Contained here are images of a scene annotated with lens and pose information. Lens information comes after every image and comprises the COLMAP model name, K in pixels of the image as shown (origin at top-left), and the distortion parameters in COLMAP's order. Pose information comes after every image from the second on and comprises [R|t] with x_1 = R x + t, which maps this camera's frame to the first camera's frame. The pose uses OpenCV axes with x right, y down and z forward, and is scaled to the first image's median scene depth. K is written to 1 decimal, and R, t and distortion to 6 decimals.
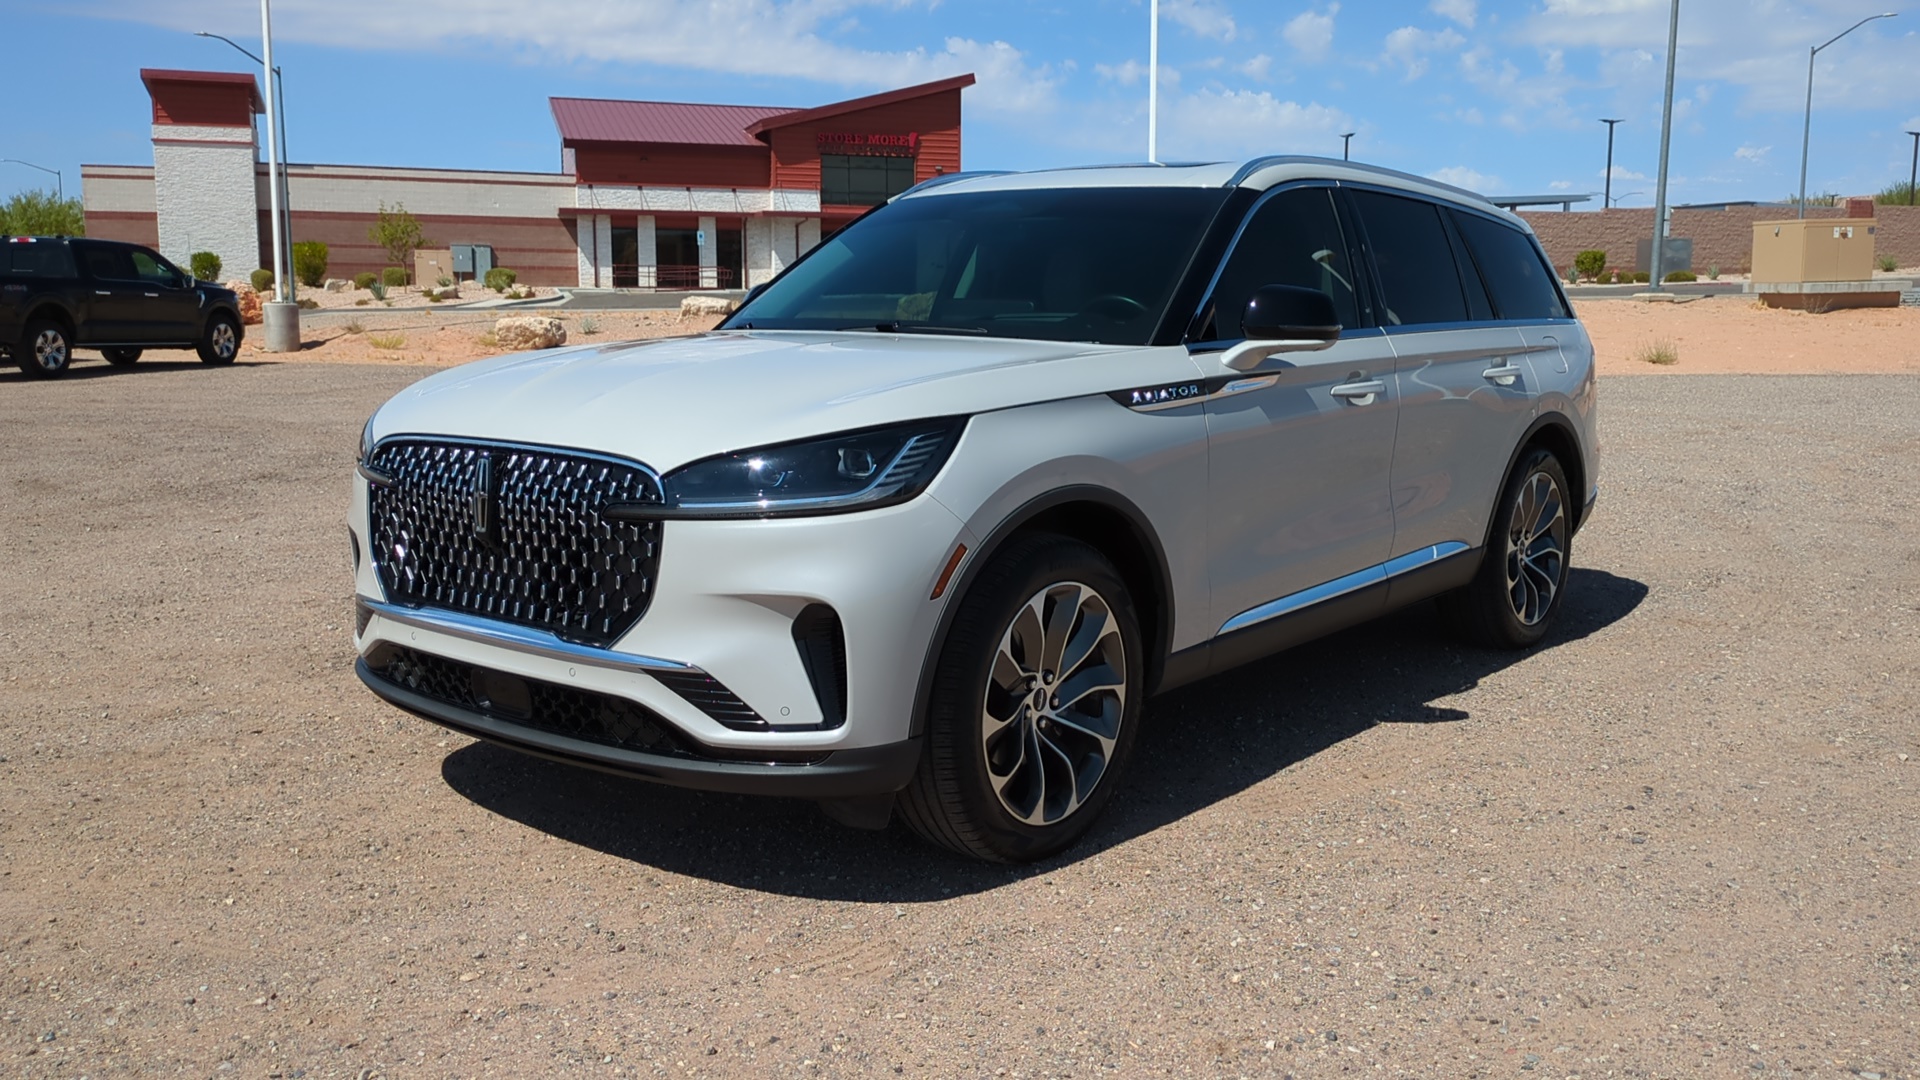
lens RADIAL K [[1661.2, 0, 970.6], [0, 1661.2, 544.0], [0, 0, 1]] dist [0.060212, -0.072497]
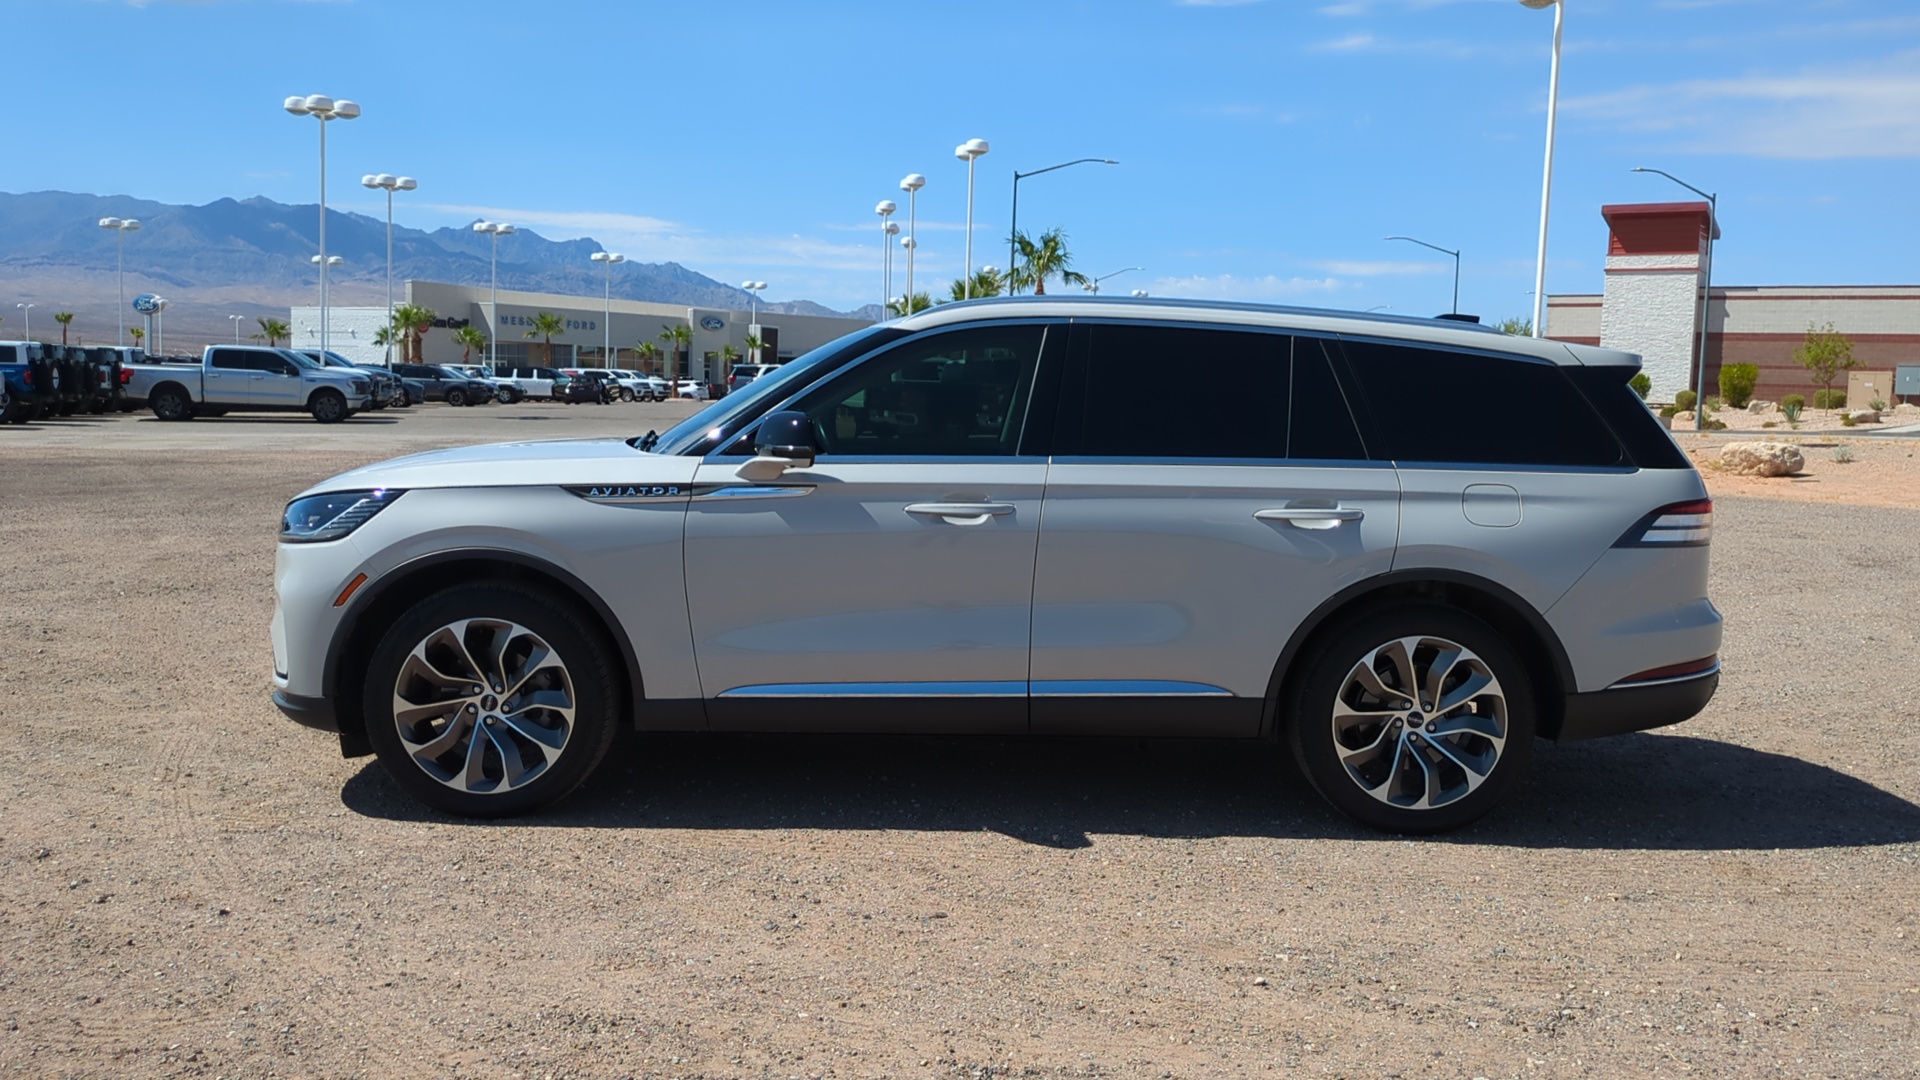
lens RADIAL K [[1661.2, 0, 979.6], [0, 1661.2, 536.5], [0, 0, 1]] dist [0.060212, -0.072497]
pose [[0.644447, 0.080008, -0.760452, 1.297571], [-0.136727, 0.990540, -0.011654, -0.079274], [0.752326, 0.111485, 0.649290, 0.382441]]
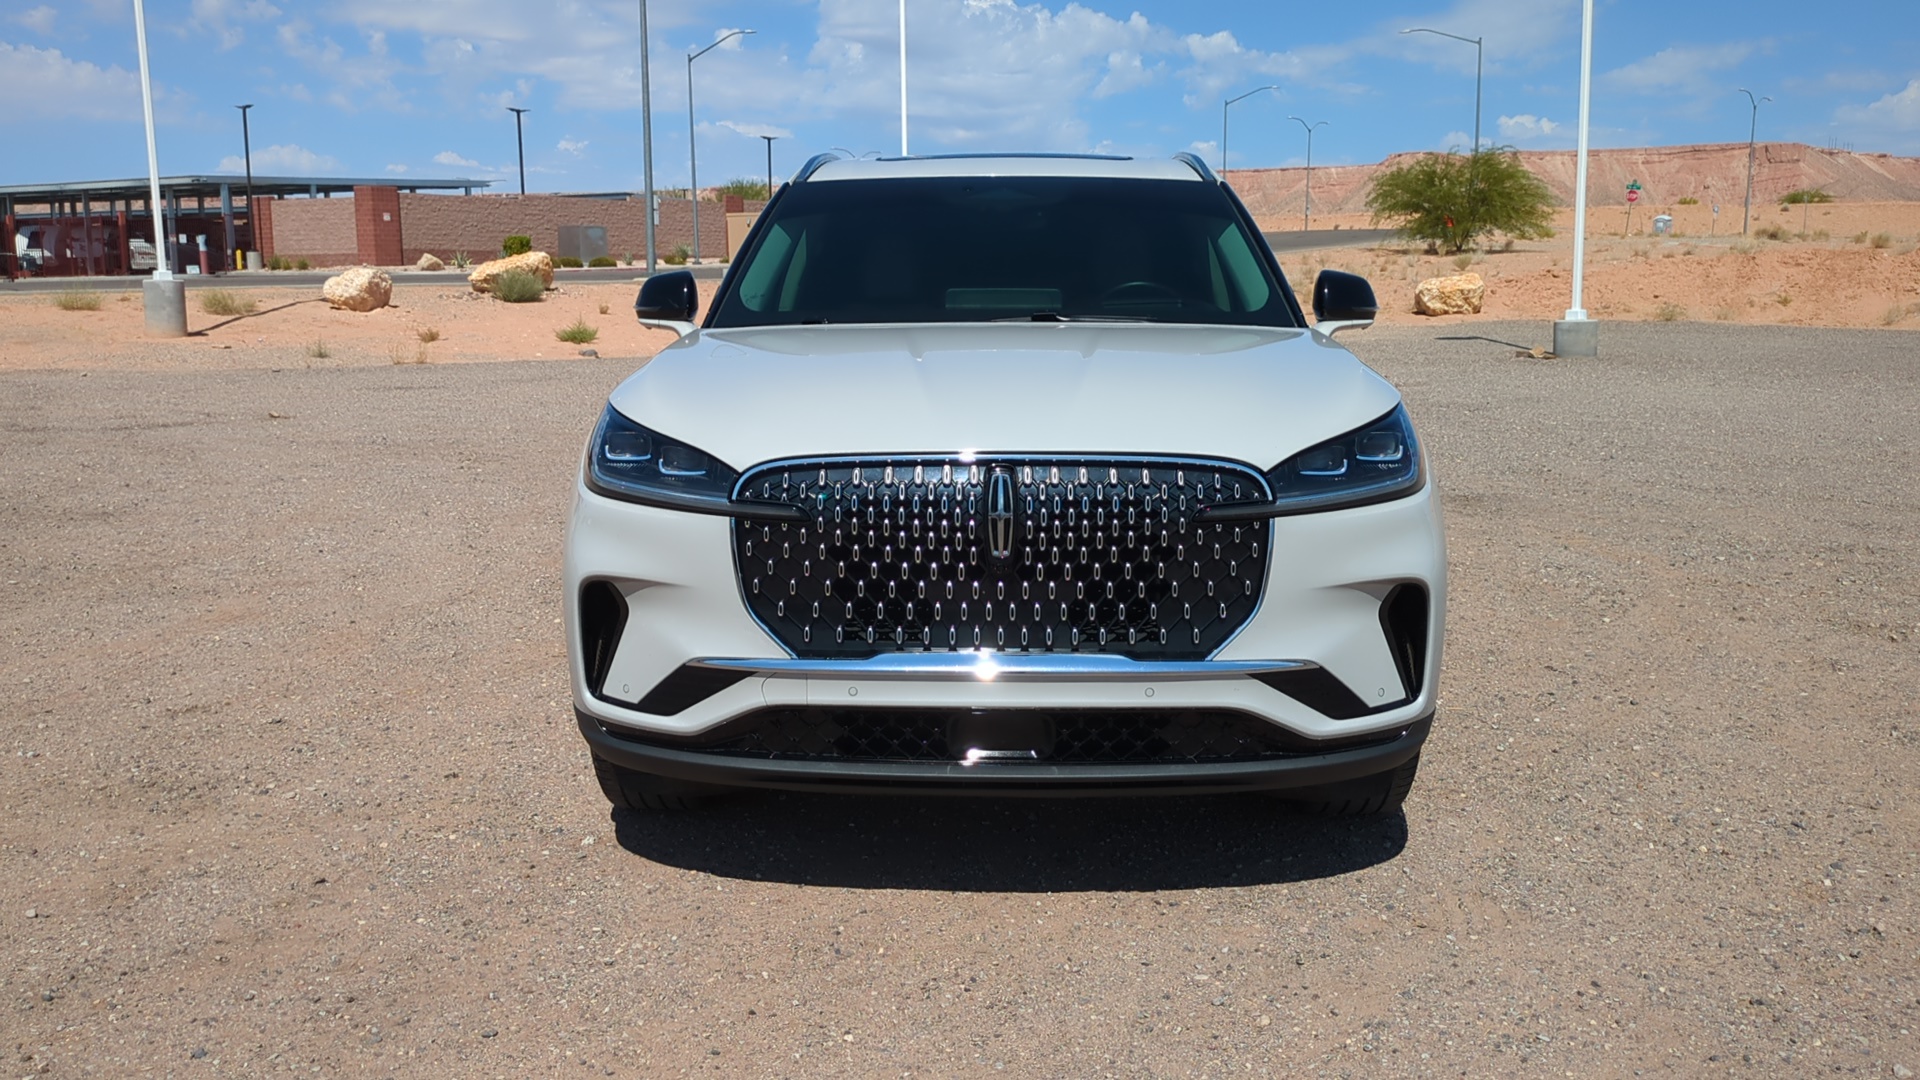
lens RADIAL K [[1661.2, 0, 971.4], [0, 1661.2, 550.1], [0, 0, 1]] dist [0.060212, -0.072497]
pose [[0.787216, -0.104652, 0.607732, -0.802731], [0.096673, 0.994253, 0.045988, -0.049997], [-0.609052, 0.022549, 0.792809, 0.296115]]
